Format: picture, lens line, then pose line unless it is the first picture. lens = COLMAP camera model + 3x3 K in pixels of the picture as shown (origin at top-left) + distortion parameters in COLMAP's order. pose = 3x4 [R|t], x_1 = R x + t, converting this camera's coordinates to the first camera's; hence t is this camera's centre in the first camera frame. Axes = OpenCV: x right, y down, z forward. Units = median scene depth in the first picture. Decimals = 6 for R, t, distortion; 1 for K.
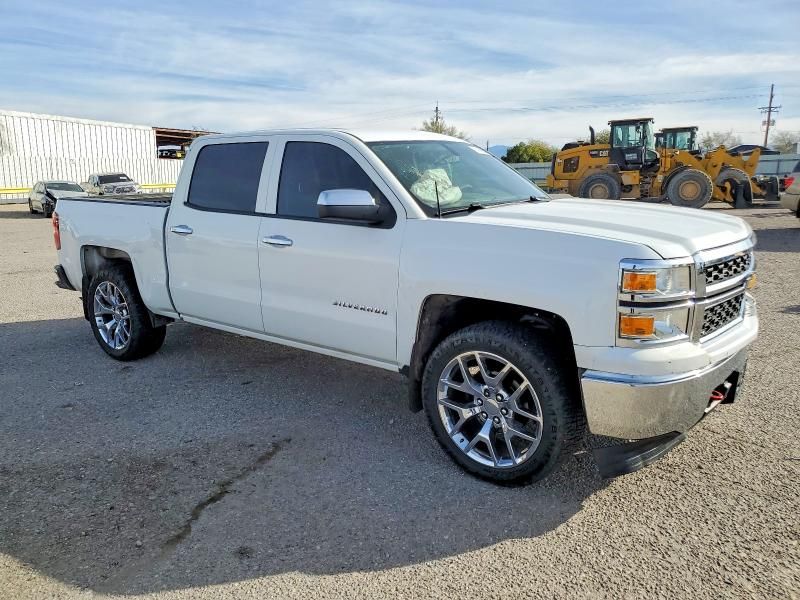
lens RADIAL K [[632.3, 0, 400.0], [0, 632.3, 300.0], [0, 0, 1]] dist [0.001522, -0.003212]
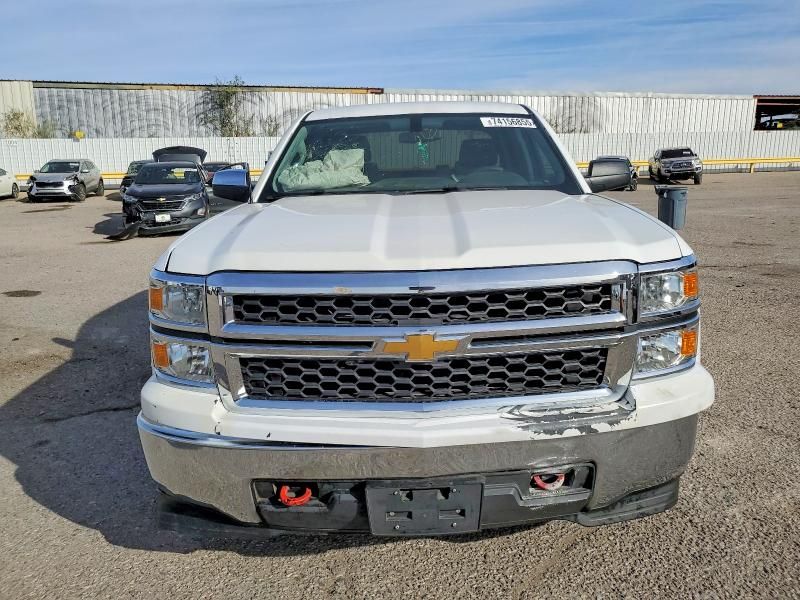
lens RADIAL K [[632.3, 0, 400.0], [0, 632.3, 300.0], [0, 0, 1]] dist [0.001522, -0.003212]
pose [[0.564142, 0.181034, -0.805587, 0.136370], [-0.148022, 0.982036, 0.117029, -0.019290], [0.812301, 0.053223, 0.580805, 0.090632]]
